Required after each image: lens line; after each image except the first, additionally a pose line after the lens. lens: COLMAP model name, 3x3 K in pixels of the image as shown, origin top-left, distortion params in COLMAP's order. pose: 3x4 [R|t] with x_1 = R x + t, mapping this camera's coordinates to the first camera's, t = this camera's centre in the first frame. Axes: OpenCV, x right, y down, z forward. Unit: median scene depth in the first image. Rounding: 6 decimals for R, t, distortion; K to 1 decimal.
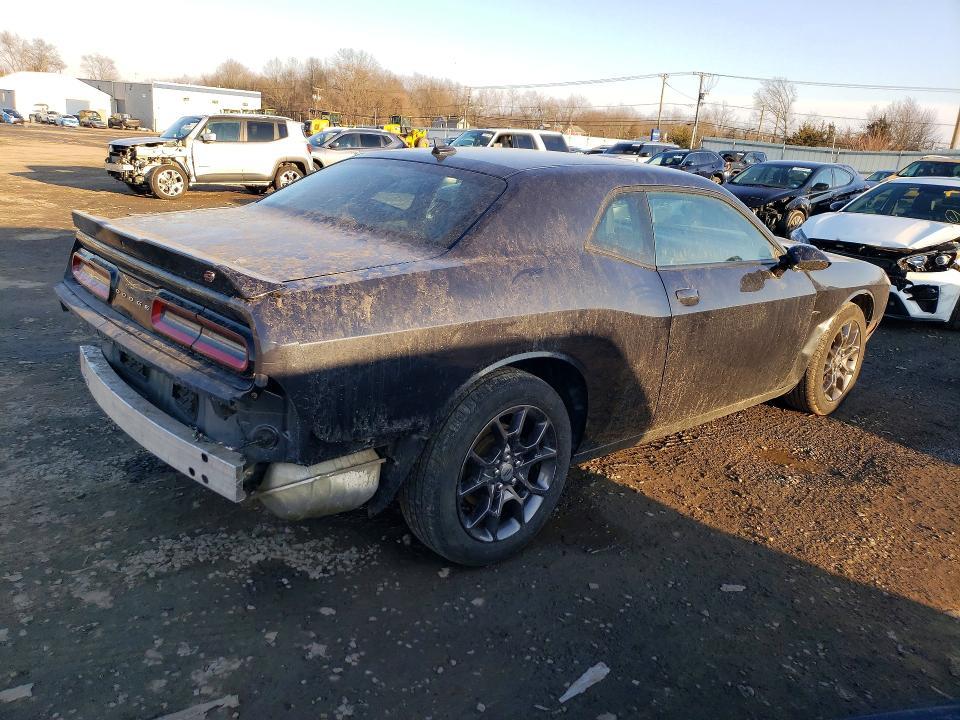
lens RADIAL K [[793.0, 0, 480.0], [0, 793.0, 360.0], [0, 0, 1]] dist [0.003090, 0.013175]
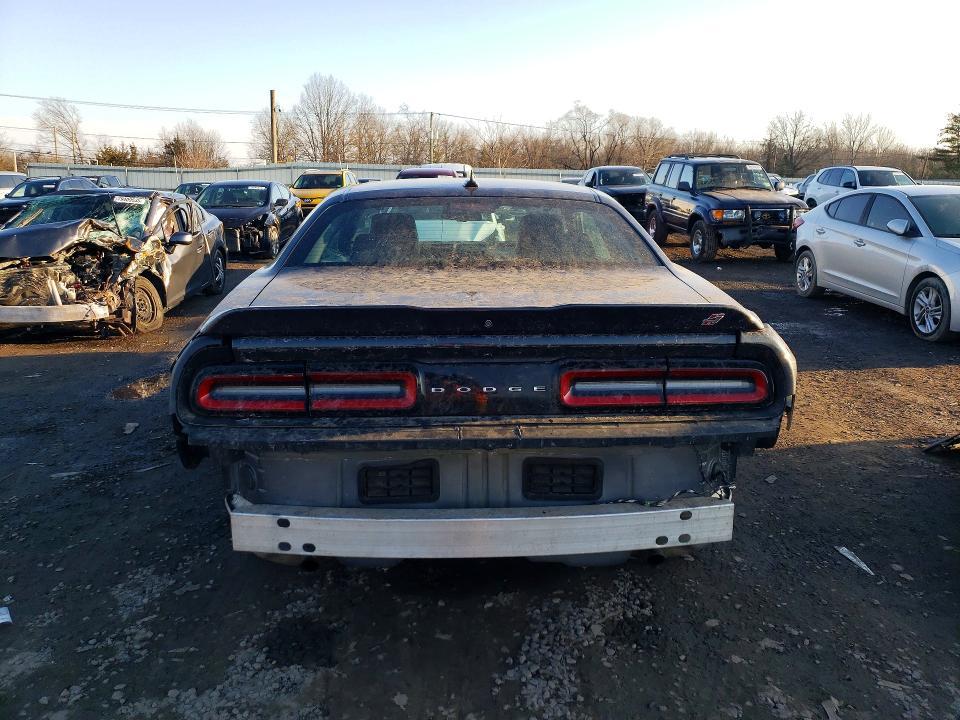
lens RADIAL K [[793.0, 0, 480.0], [0, 793.0, 360.0], [0, 0, 1]] dist [0.003090, 0.013175]
pose [[0.607044, -0.237952, 0.758206, -0.277446], [0.254456, 0.962085, 0.098211, -0.049655], [-0.752828, 0.133311, 0.644576, 0.131549]]
